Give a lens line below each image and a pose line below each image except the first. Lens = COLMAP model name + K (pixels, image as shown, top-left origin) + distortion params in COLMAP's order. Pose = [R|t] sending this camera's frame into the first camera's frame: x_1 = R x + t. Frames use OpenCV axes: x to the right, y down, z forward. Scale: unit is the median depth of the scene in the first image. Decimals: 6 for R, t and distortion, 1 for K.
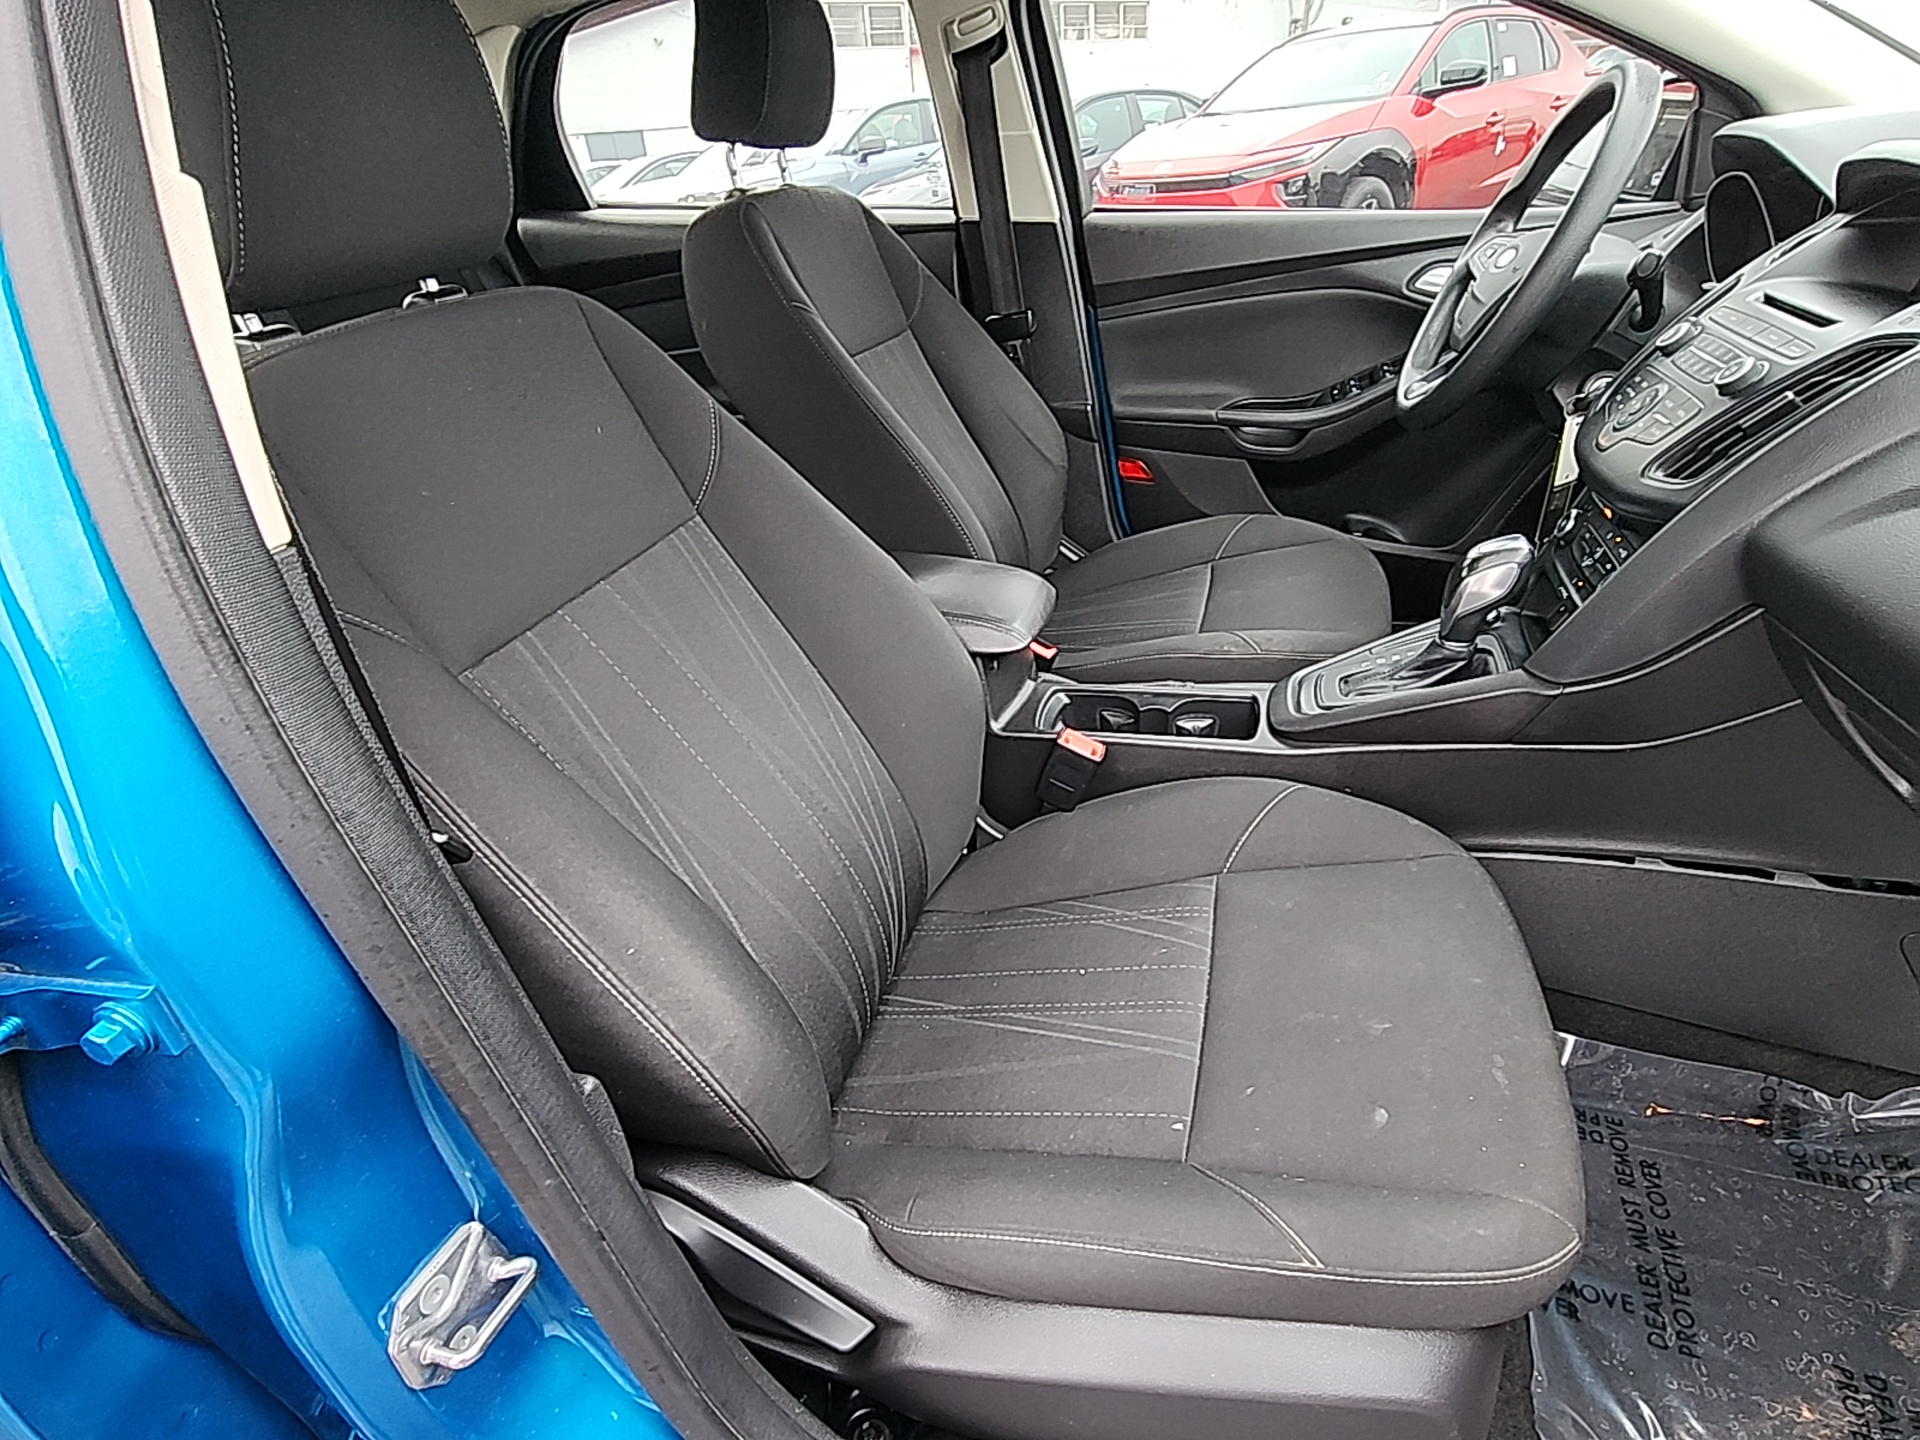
lens RADIAL K [[972.8, 0, 953.6], [0, 972.8, 722.2], [0, 0, 1]] dist [0.006056, 0.001490]
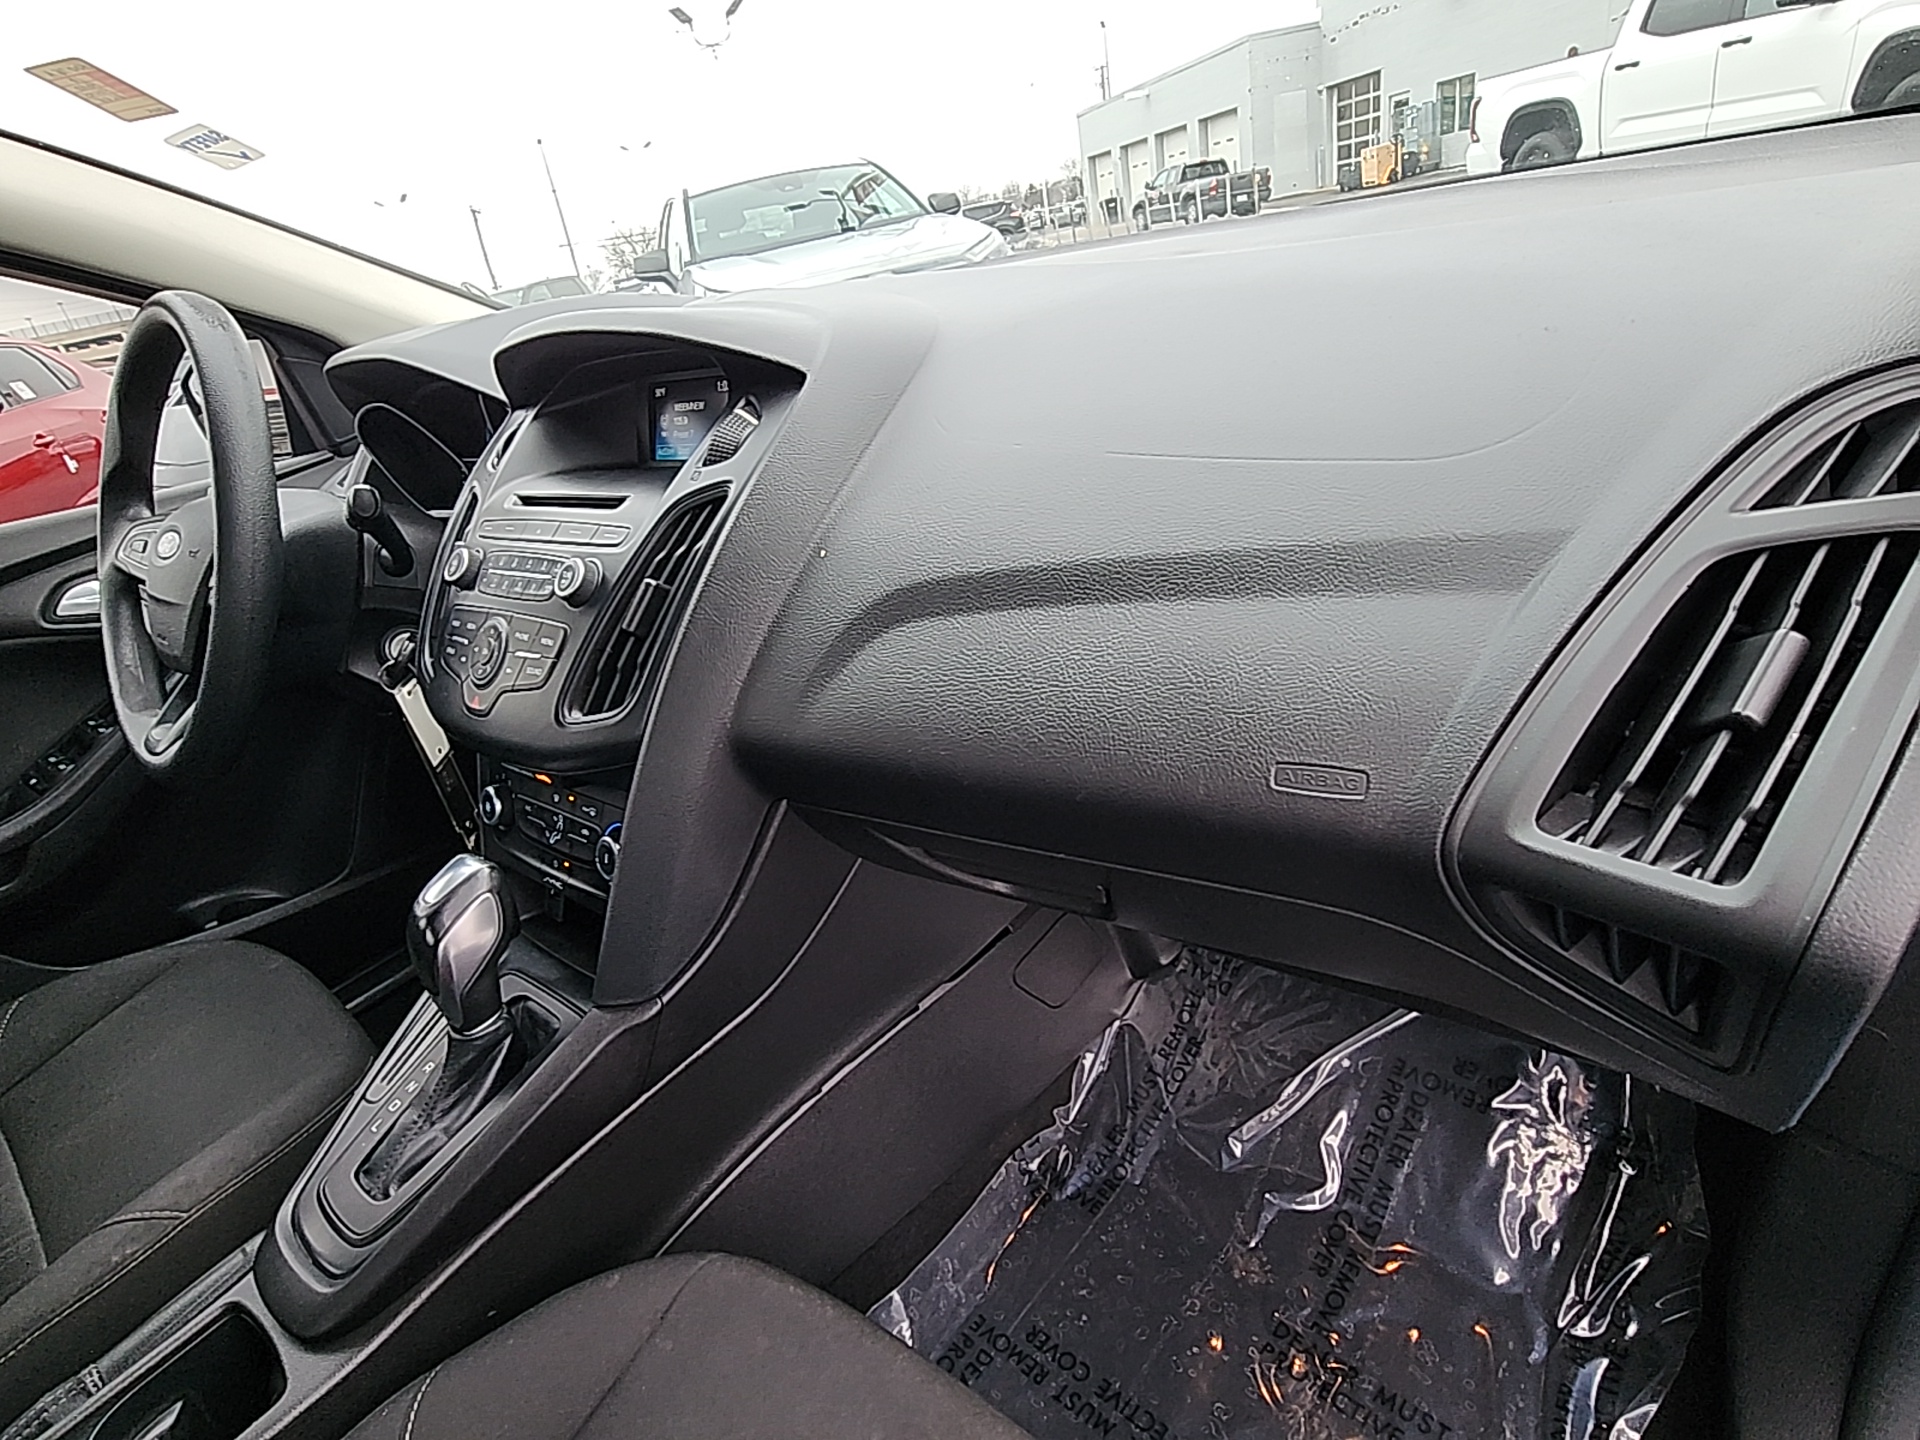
lens RADIAL K [[972.8, 0, 953.6], [0, 972.8, 722.2], [0, 0, 1]] dist [0.006056, 0.001490]
pose [[0.381885, -0.399792, 0.833265, 0.155204], [0.591995, 0.798172, 0.111644, -0.124876], [-0.709723, 0.450653, 0.541484, 0.297889]]
